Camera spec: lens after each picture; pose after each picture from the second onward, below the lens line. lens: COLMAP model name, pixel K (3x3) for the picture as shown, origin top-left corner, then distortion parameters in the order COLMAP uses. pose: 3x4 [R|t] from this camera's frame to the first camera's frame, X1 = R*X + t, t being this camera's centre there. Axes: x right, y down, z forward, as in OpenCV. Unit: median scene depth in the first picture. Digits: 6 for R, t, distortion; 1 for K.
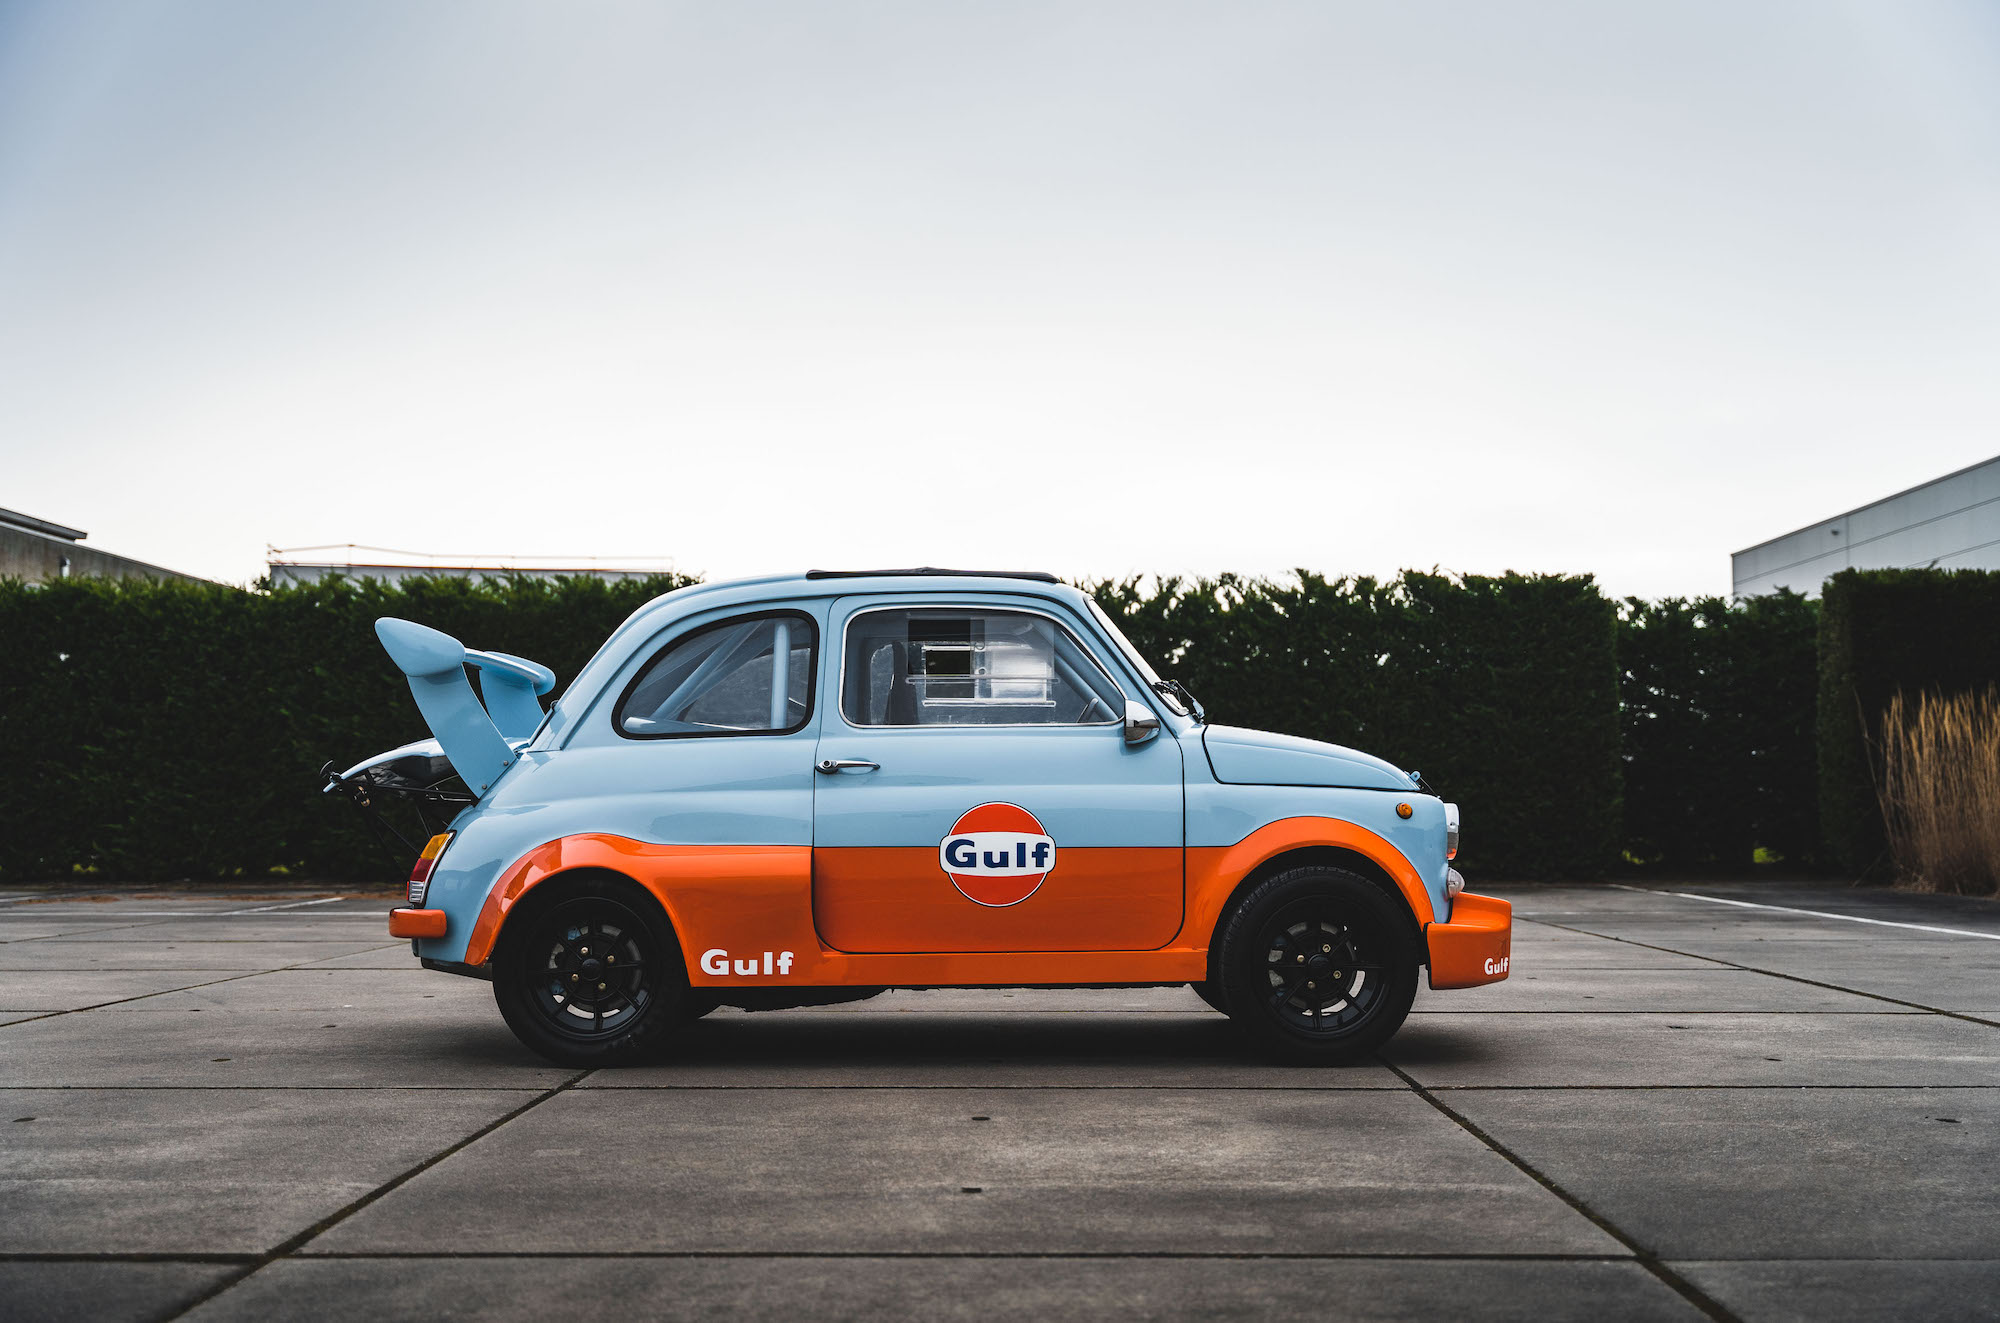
lens RADIAL K [[2264.8, 0, 1000.0], [0, 2264.8, 661.5], [0, 0, 1]] dist [0.001593, -0.001954]
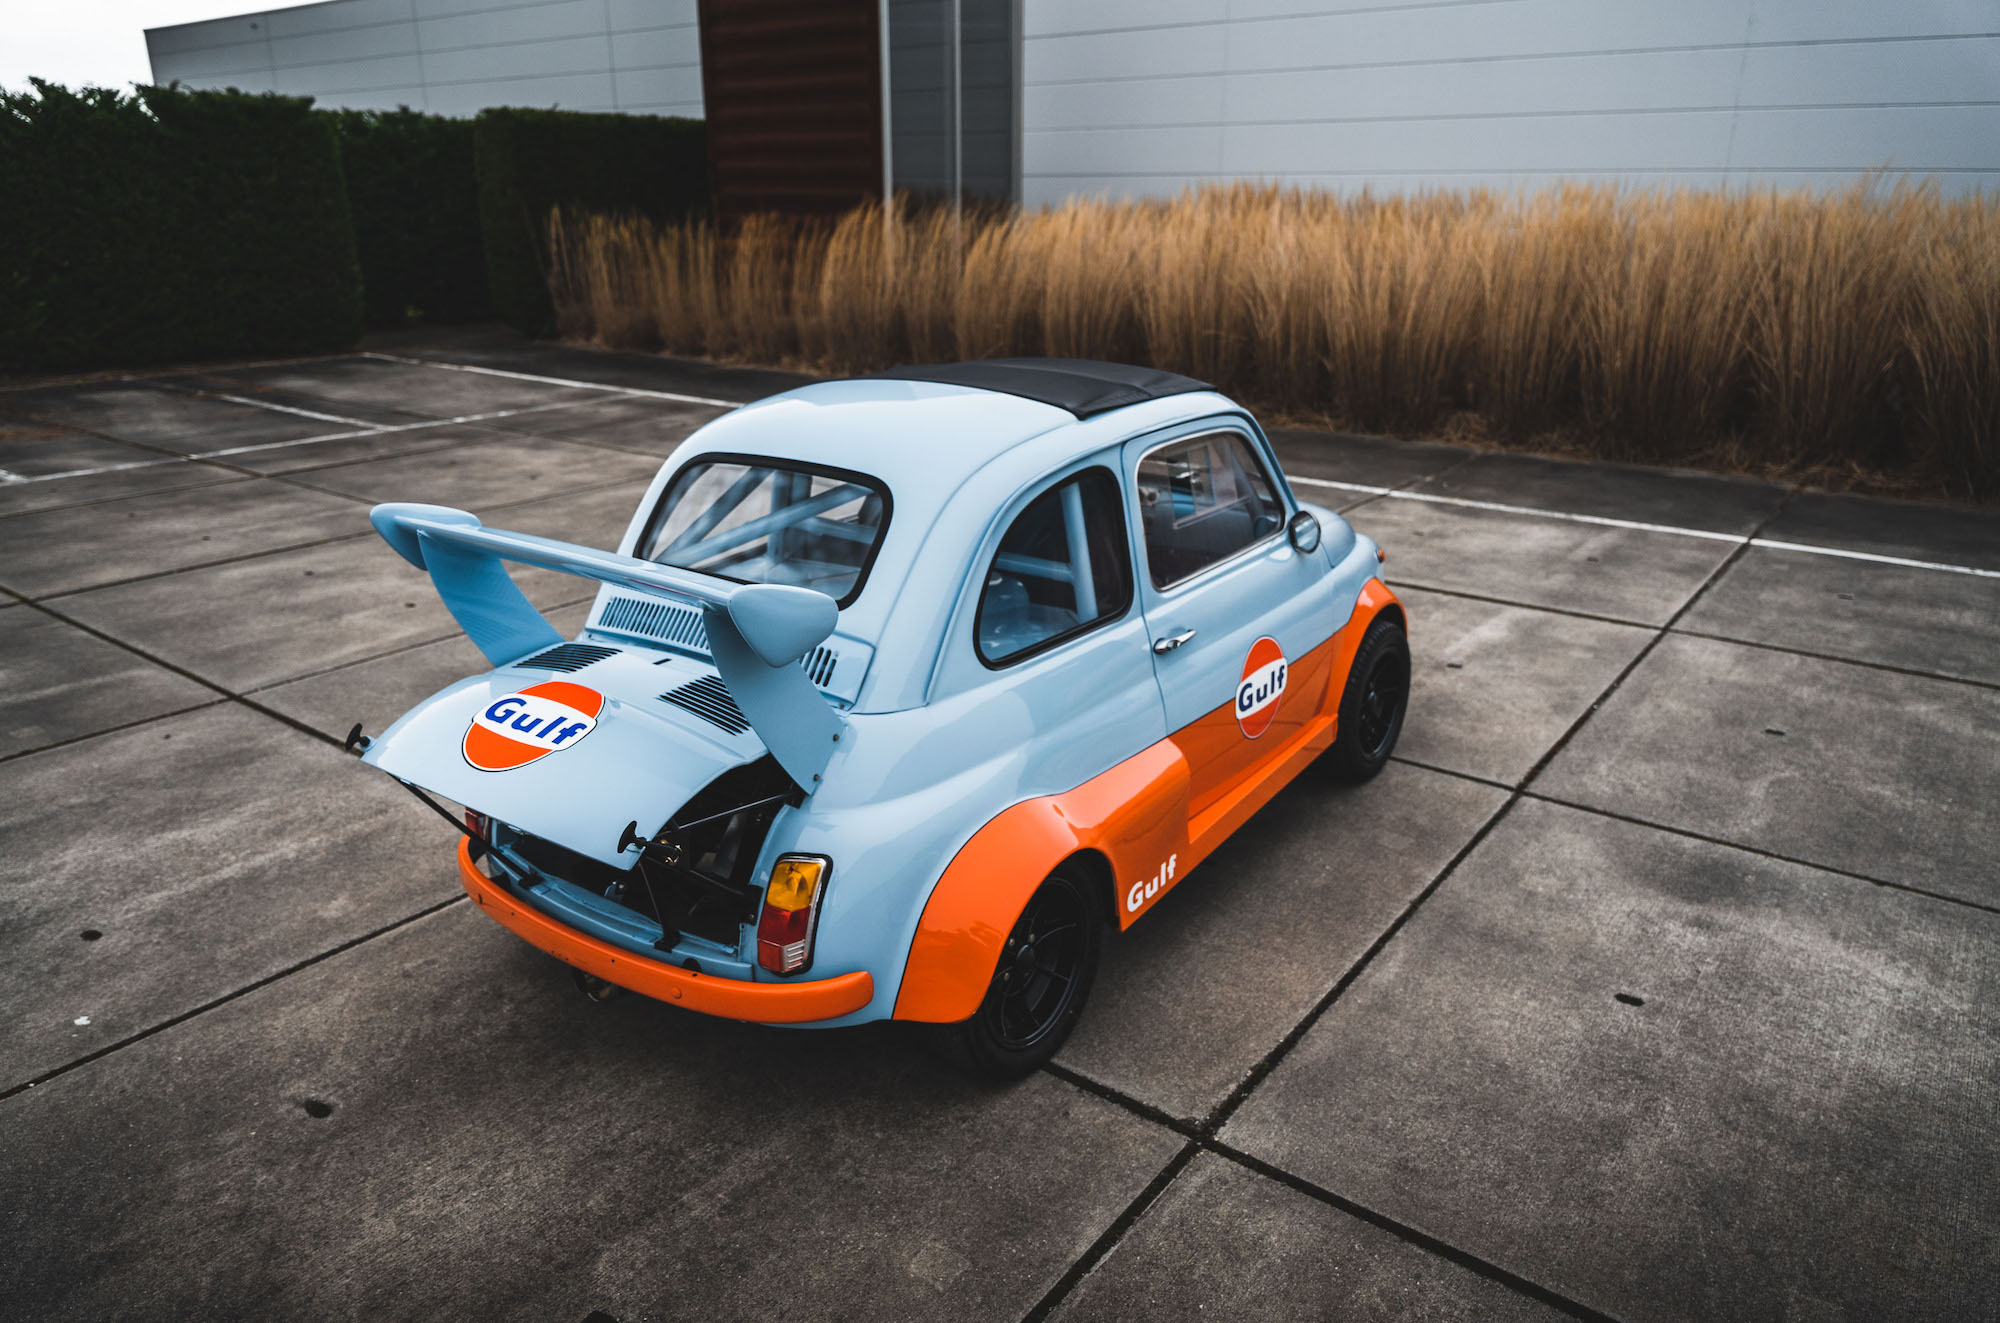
lens RADIAL K [[1340.8, 0, 1009.2], [0, 1340.8, 660.5], [0, 0, 1]] dist [-0.004519, -0.002047]
pose [[0.587577, -0.264423, 0.764744, -0.516851], [-0.055841, 0.929595, 0.364327, -0.136920], [-0.807239, -0.256774, 0.531443, 0.767396]]
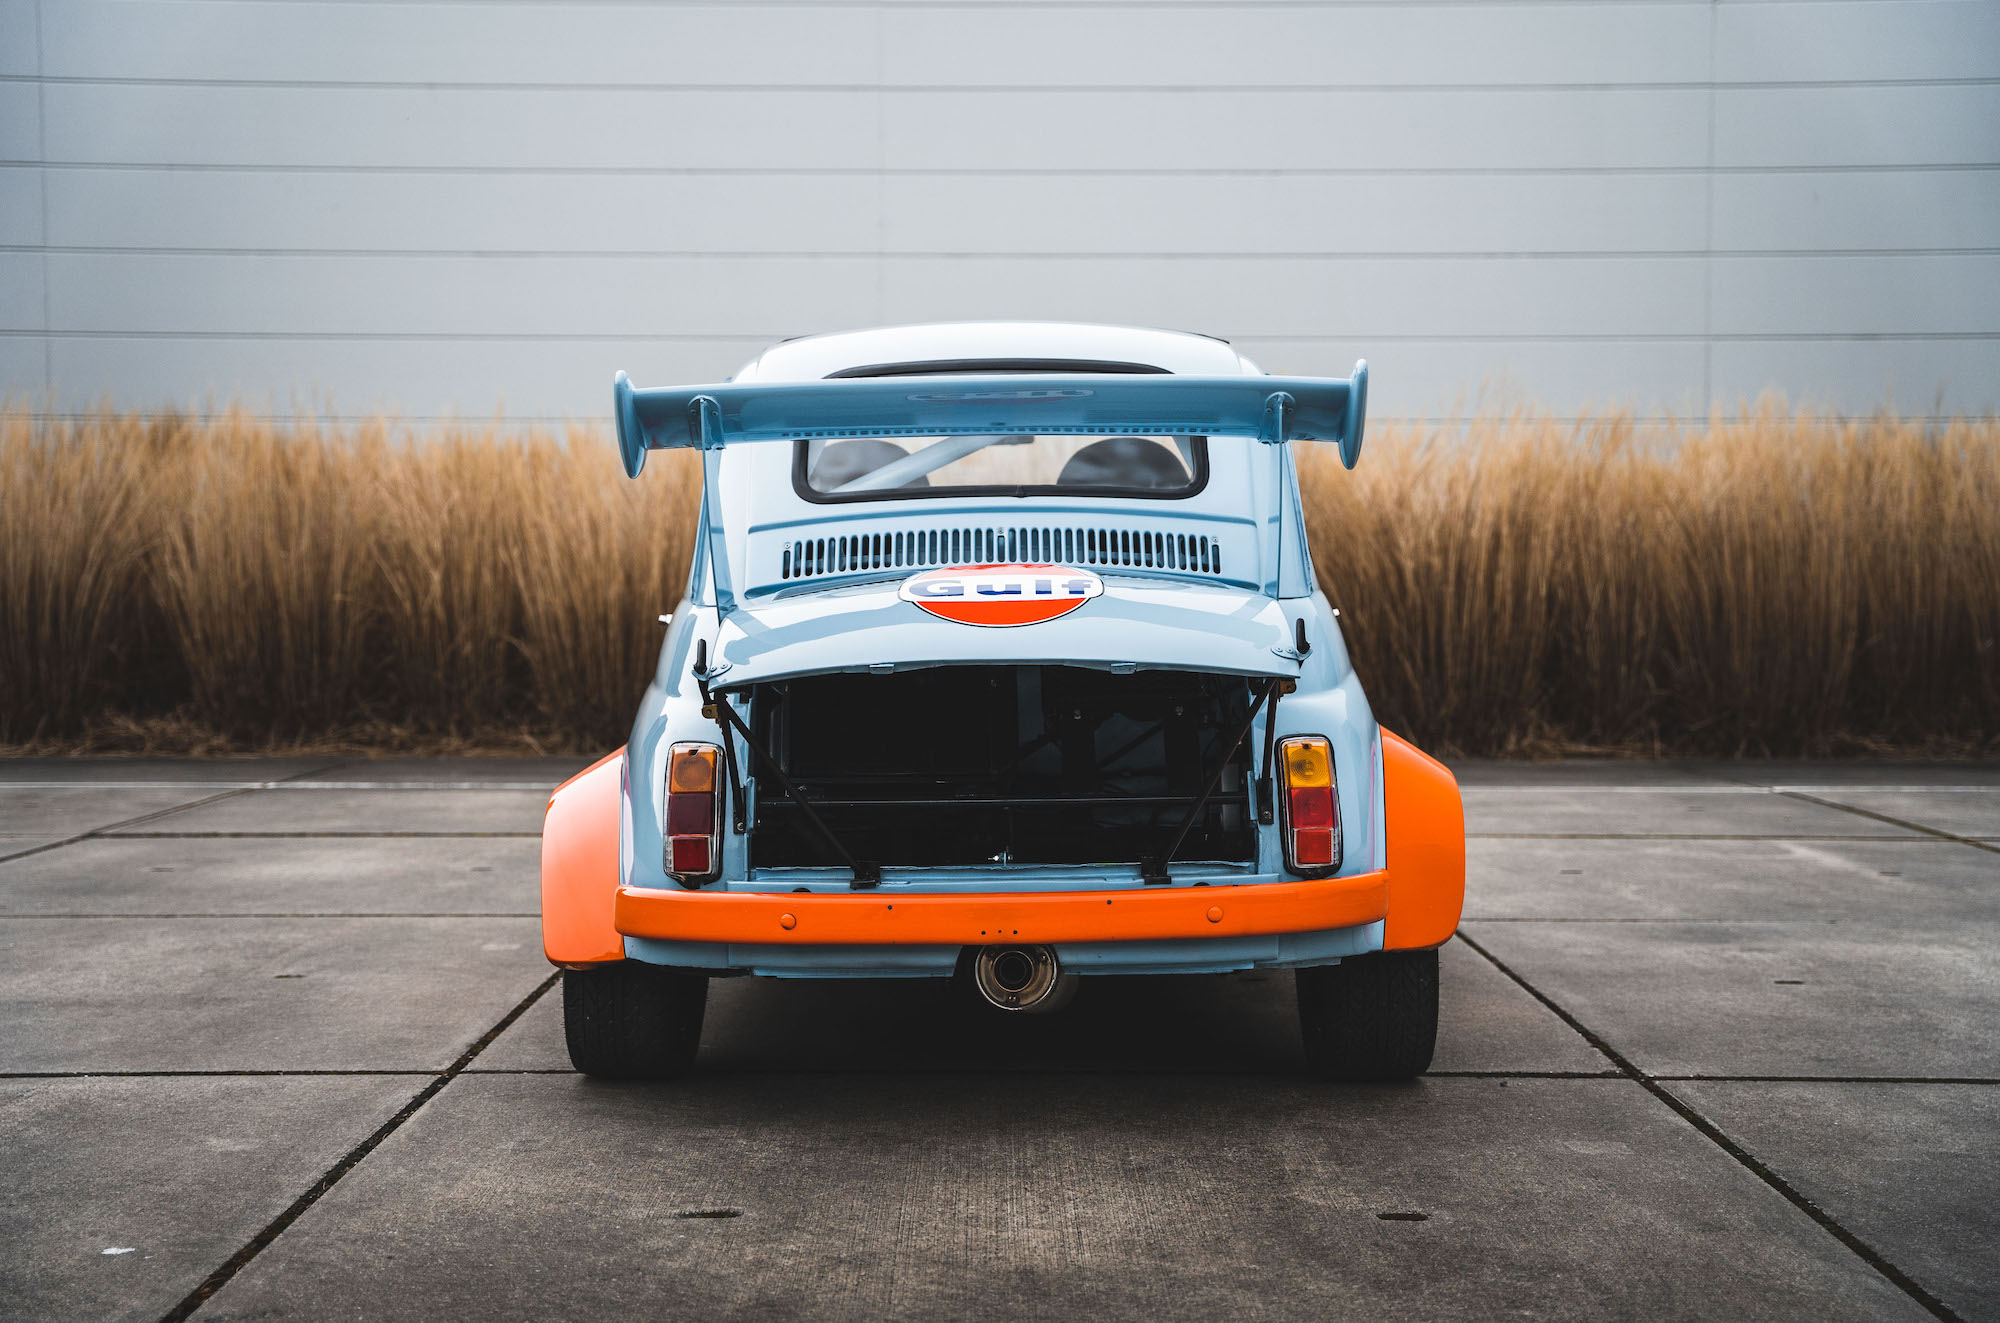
lens RADIAL K [[2583.6, 0, 1000.0], [0, 2583.6, 661.5], [0, 0, 1]] dist [0.013368, 0.331942]
pose [[-0.013621, -0.031224, 0.999420, -0.923364], [-0.068364, 0.997203, 0.030223, 0.042106], [-0.997567, -0.067912, -0.015717, 1.118099]]
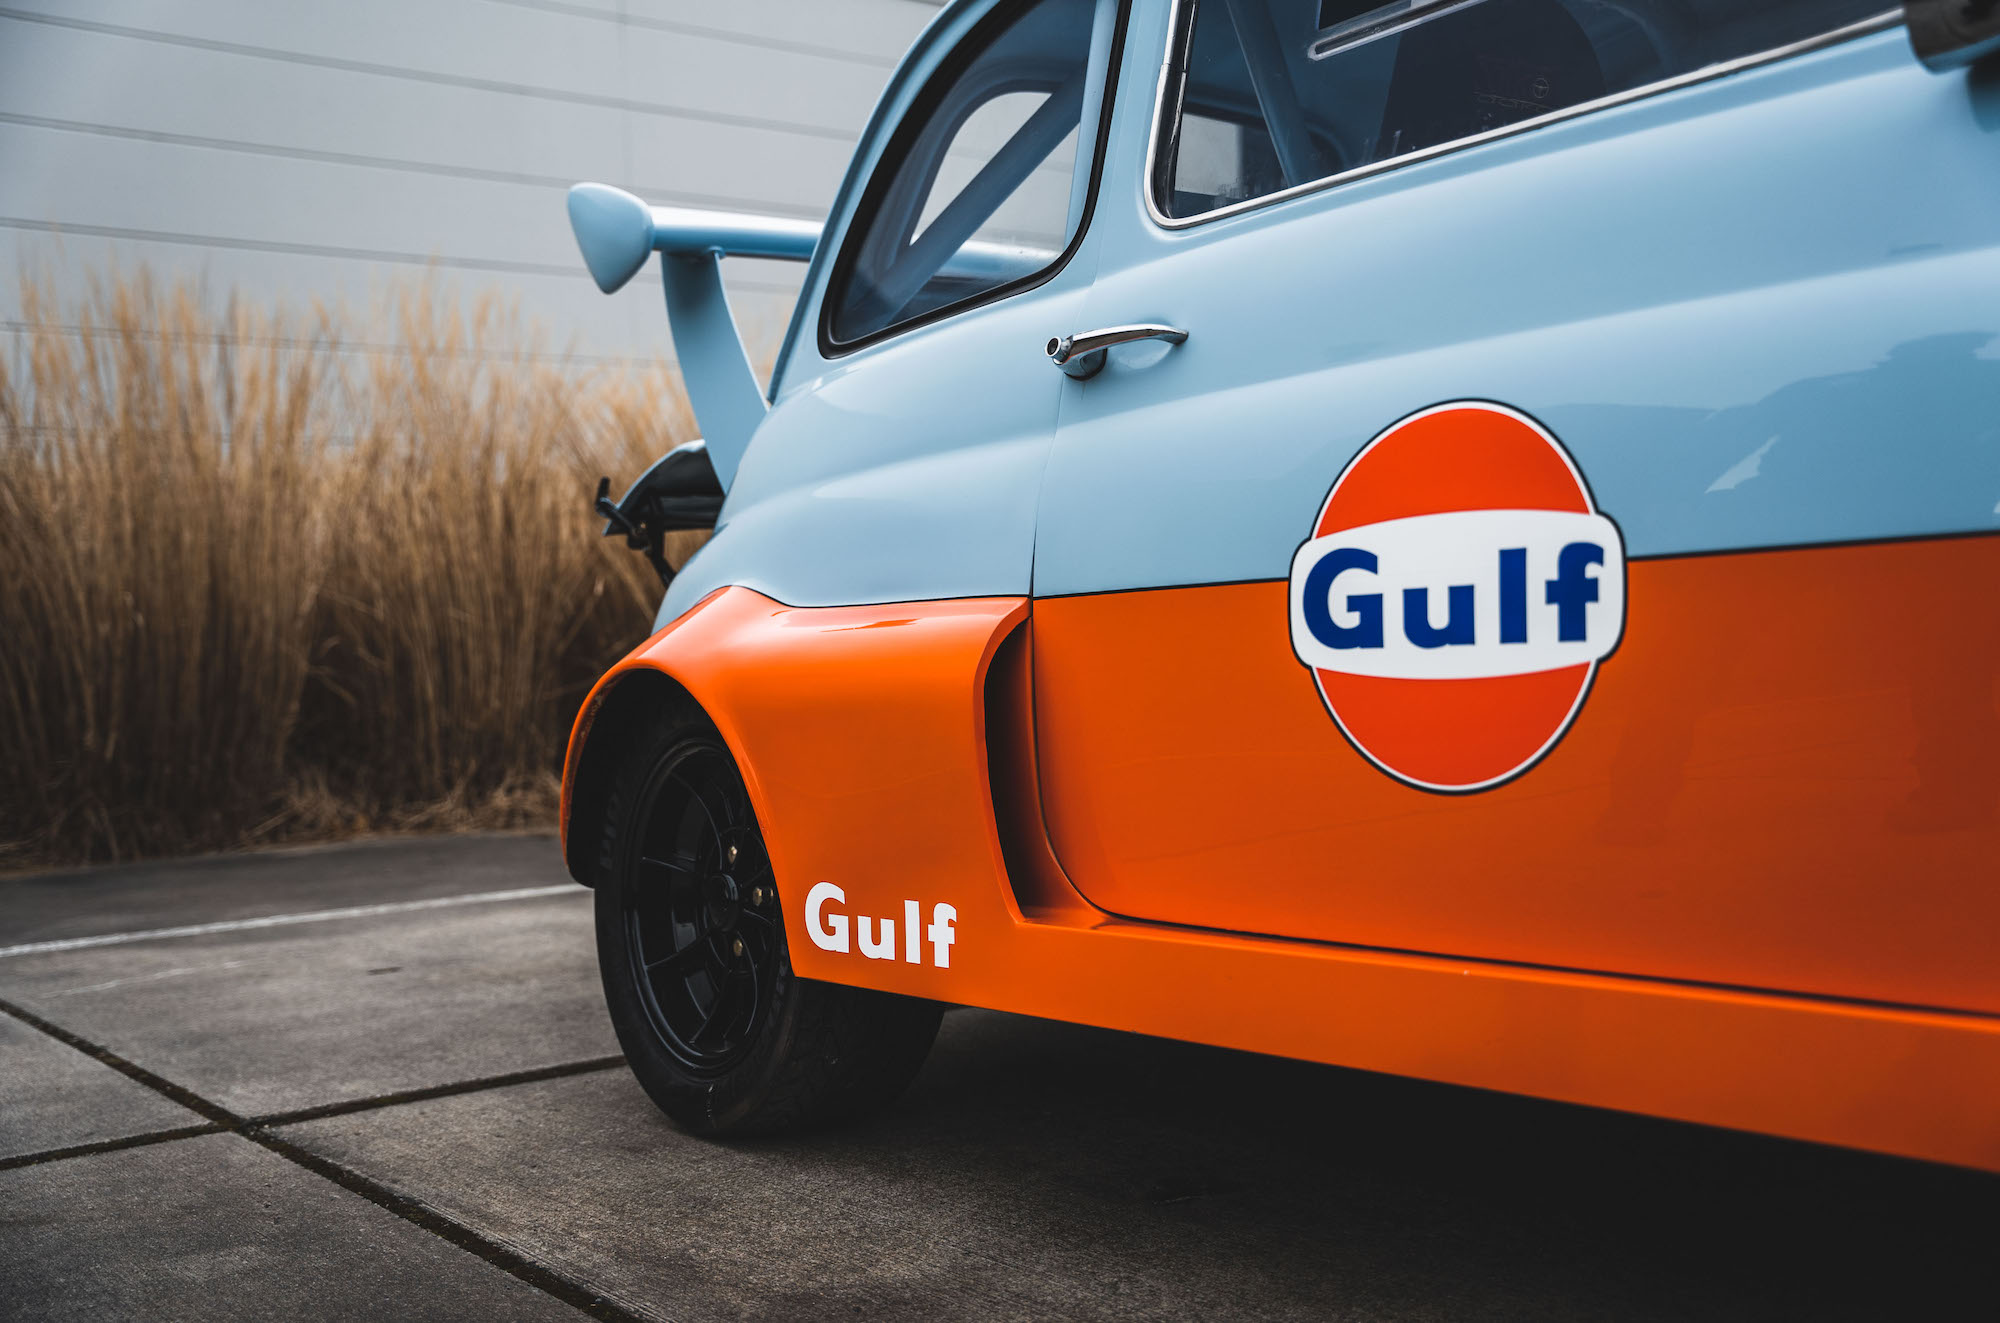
lens RADIAL K [[2057.5, 0, 1000.0], [0, 2057.5, 661.5], [0, 0, 1]] dist [-0.075290, -0.001007]
pose [[0.602758, -0.017705, -0.797727, 0.157910], [0.089919, 0.994893, 0.045861, 0.076096], [0.792841, -0.099374, 0.601272, 0.804003]]
